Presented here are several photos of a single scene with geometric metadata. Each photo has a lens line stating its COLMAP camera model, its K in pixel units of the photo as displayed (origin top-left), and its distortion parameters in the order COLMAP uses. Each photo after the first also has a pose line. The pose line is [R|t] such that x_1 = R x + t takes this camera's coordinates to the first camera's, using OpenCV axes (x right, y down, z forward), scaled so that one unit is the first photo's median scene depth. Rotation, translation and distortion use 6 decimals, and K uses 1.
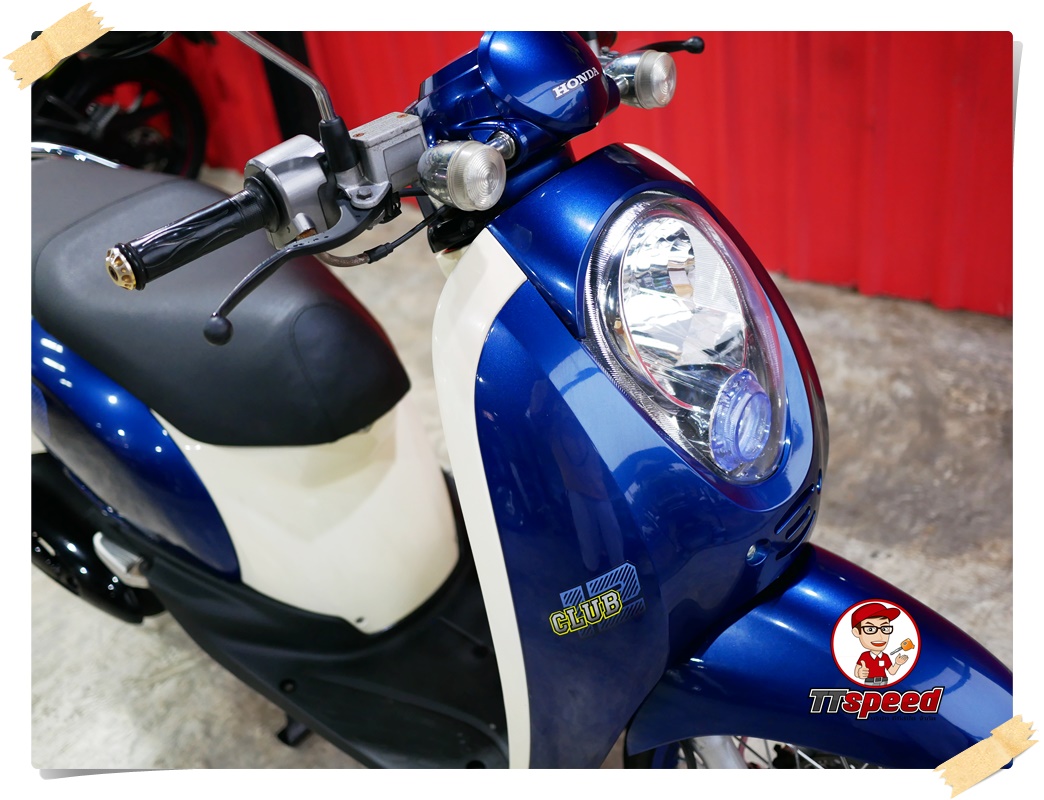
lens RADIAL K [[1118.9, 0, 522.0], [0, 1118.9, 400.0], [0, 0, 1]] dist [-0.001499, -0.006777]
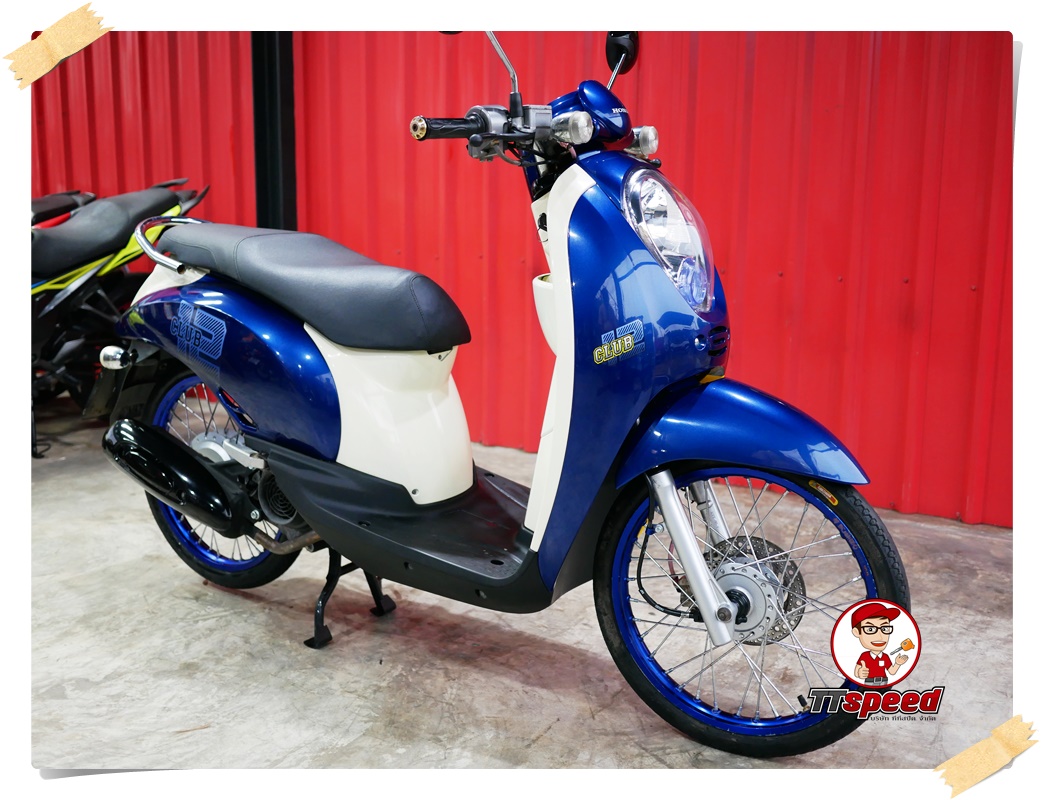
lens RADIAL K [[1118.9, 0, 522.0], [0, 1118.9, 400.0], [0, 0, 1]] dist [-0.001499, -0.006777]
pose [[0.984892, 0.125508, 0.119309, -0.196827], [-0.072862, 0.925377, -0.371979, 0.625259], [-0.157092, 0.357667, 0.920541, -0.434007]]
